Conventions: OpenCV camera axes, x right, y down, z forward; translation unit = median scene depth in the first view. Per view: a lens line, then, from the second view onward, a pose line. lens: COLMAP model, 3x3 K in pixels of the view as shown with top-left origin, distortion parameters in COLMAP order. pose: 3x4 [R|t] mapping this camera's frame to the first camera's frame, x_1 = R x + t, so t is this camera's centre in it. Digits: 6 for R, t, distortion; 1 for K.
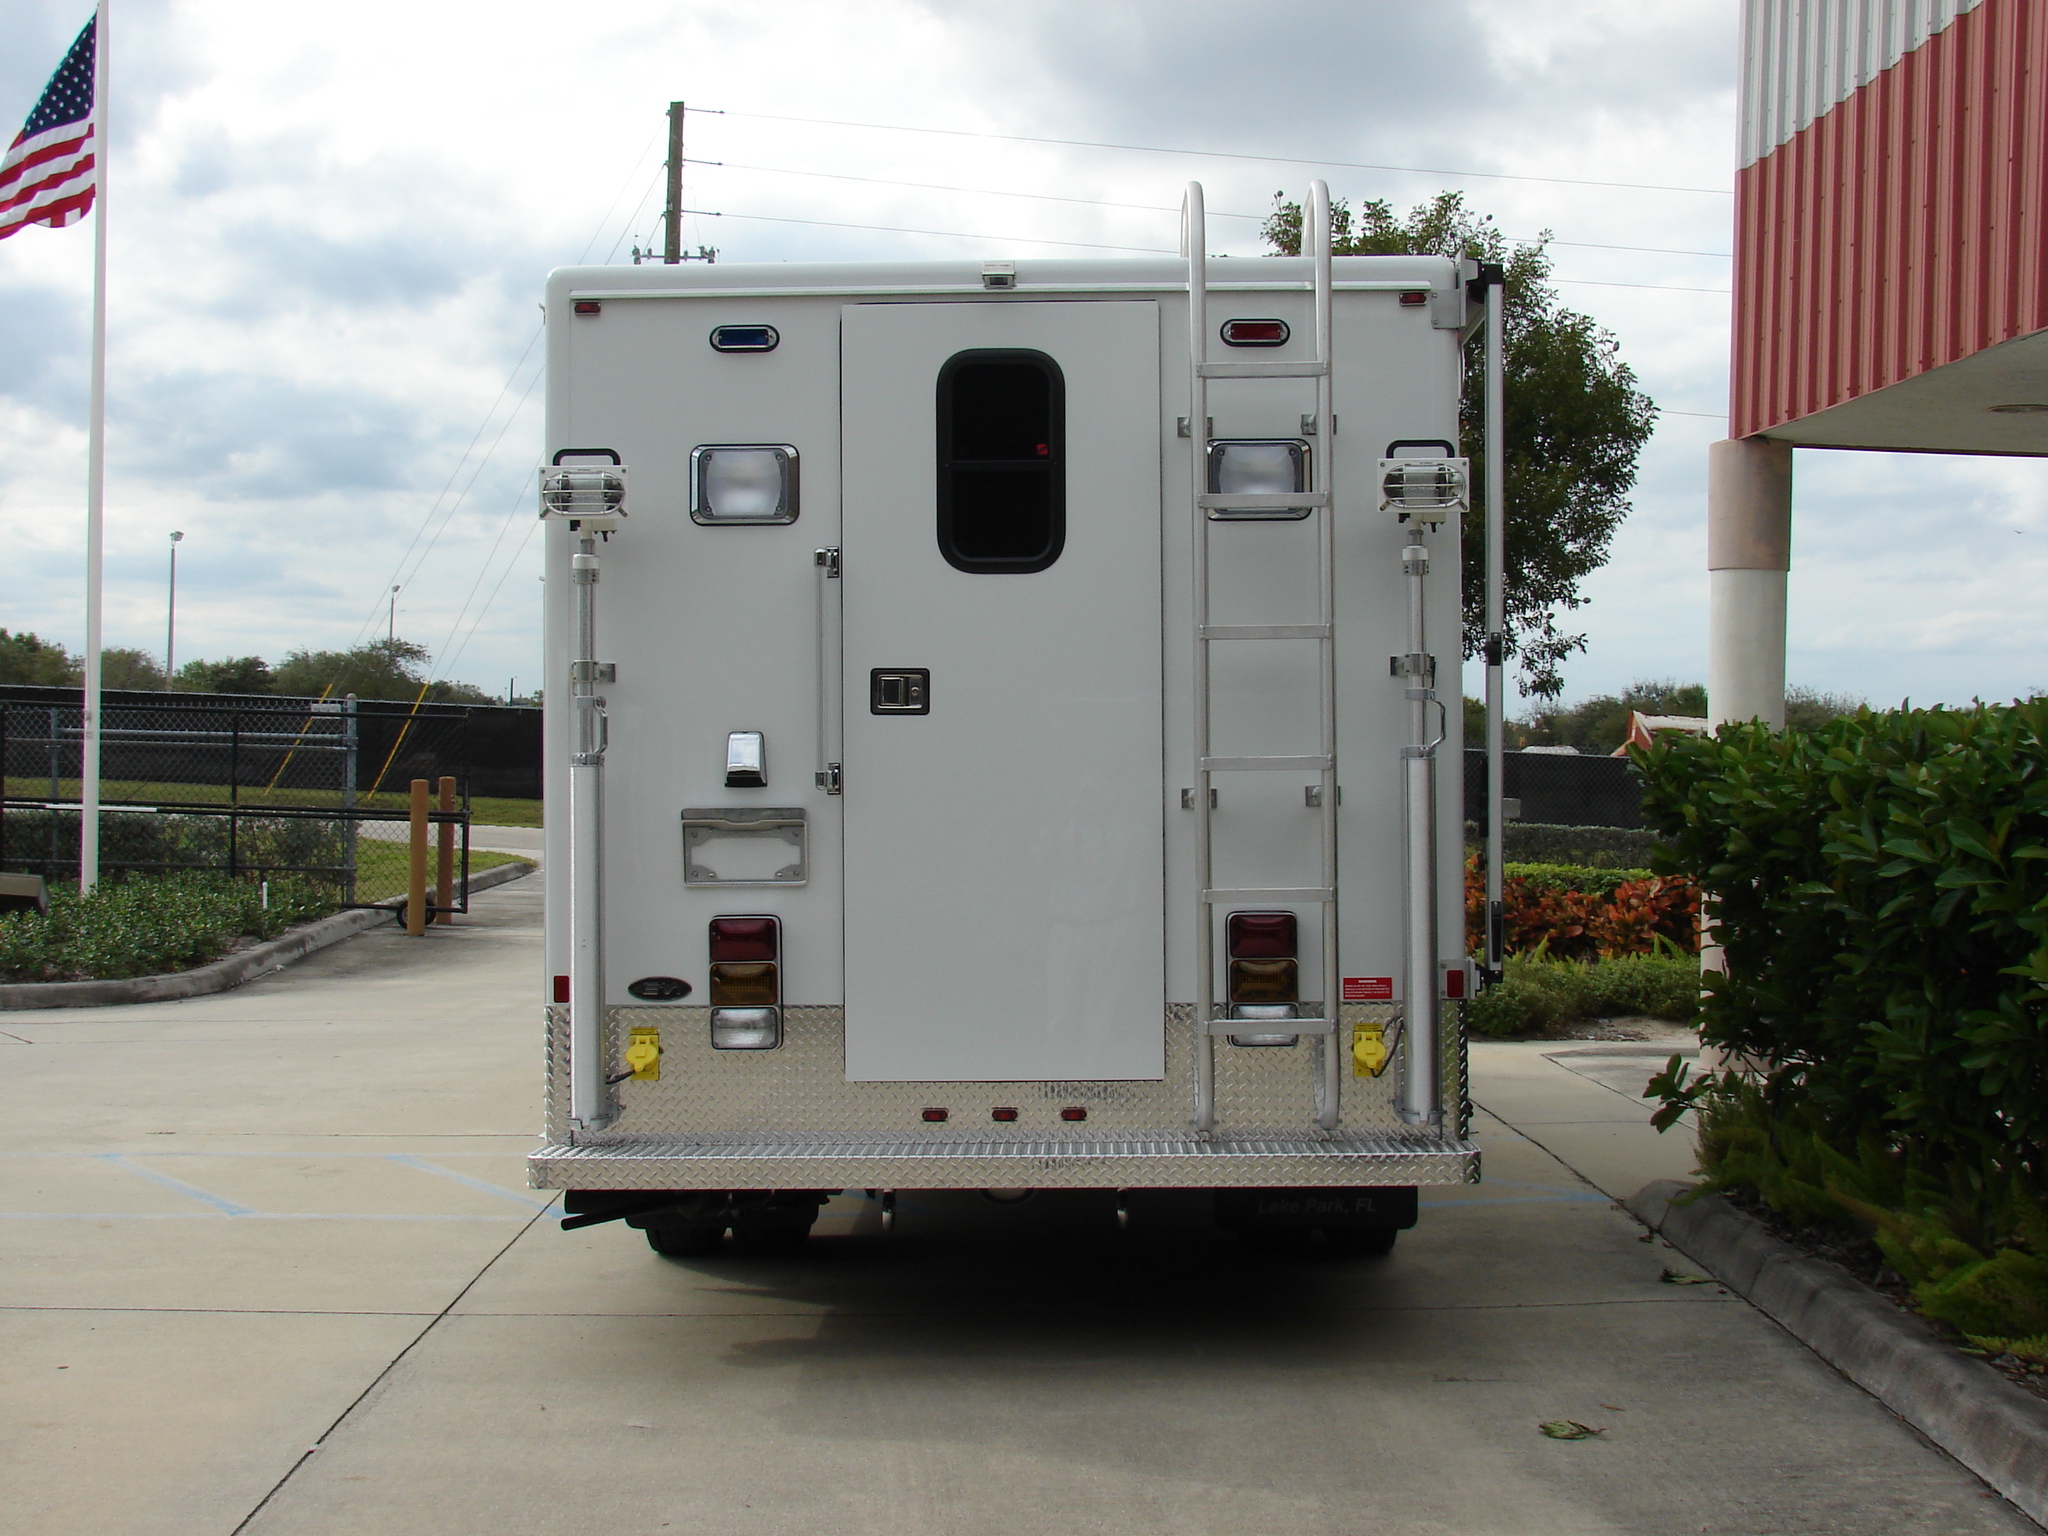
lens RADIAL K [[2831.8, 0, 1024.0], [0, 2831.8, 768.0], [0, 0, 1]] dist [-0.147210, -0.002636]
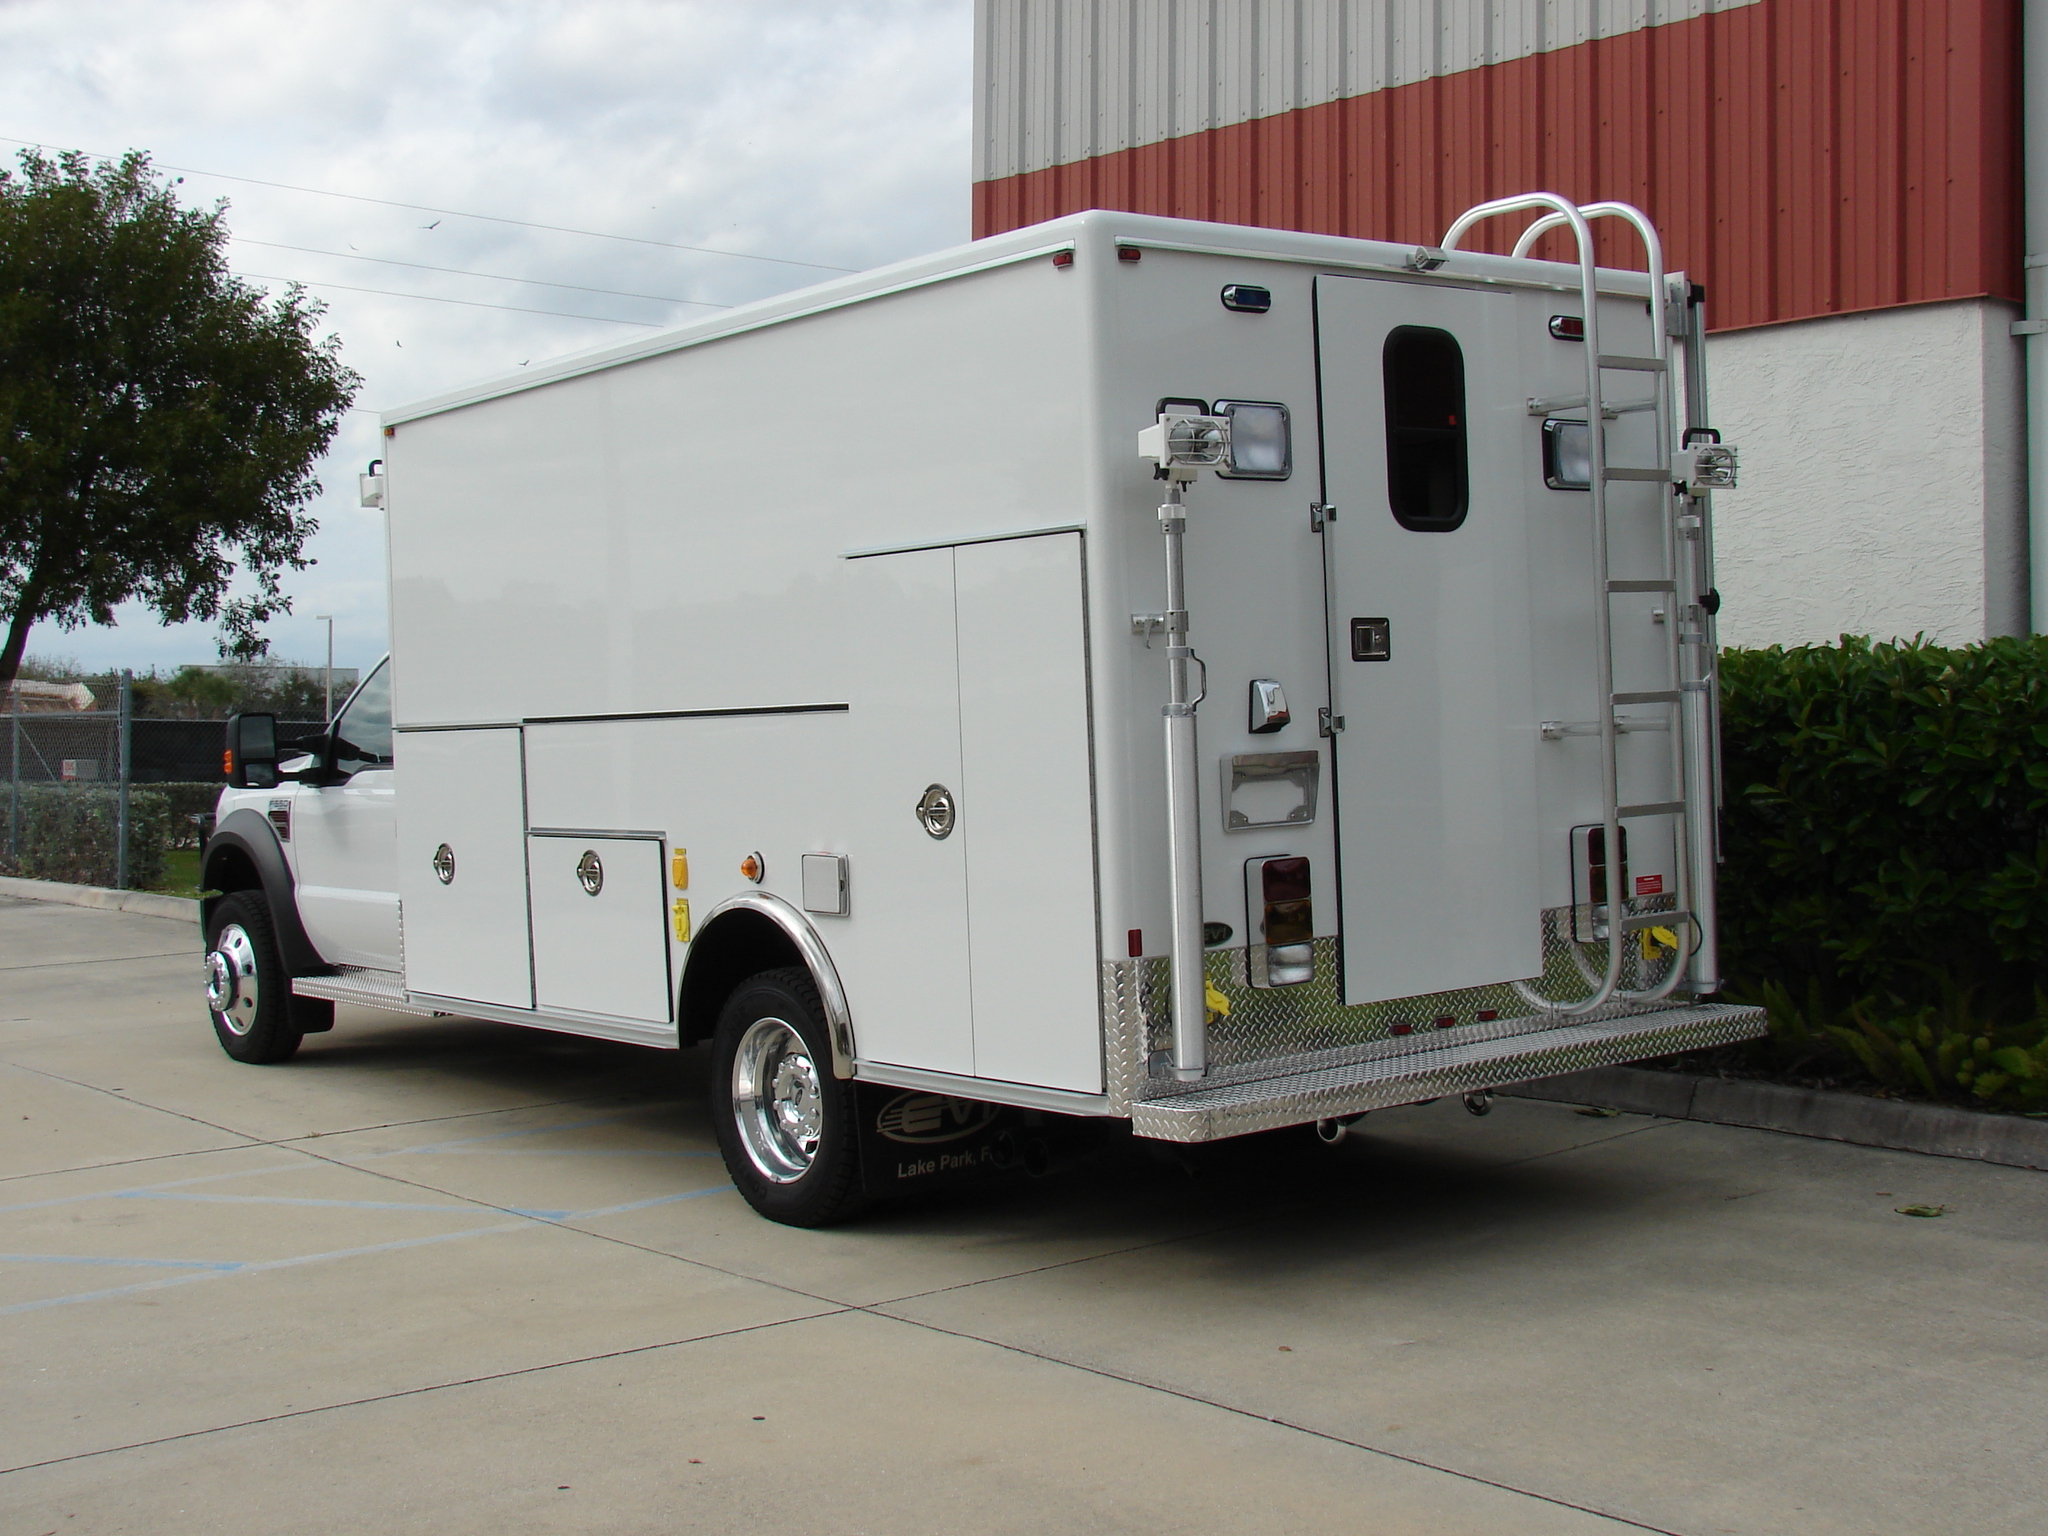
lens RADIAL K [[2677.2, 0, 1024.0], [0, 2677.2, 768.0], [0, 0, 1]] dist [-0.248082, 0.719725]
pose [[0.763945, -0.039720, 0.644057, -0.795861], [0.028669, 0.999207, 0.027617, -0.009967], [-0.644644, -0.002633, 0.764479, 0.310370]]
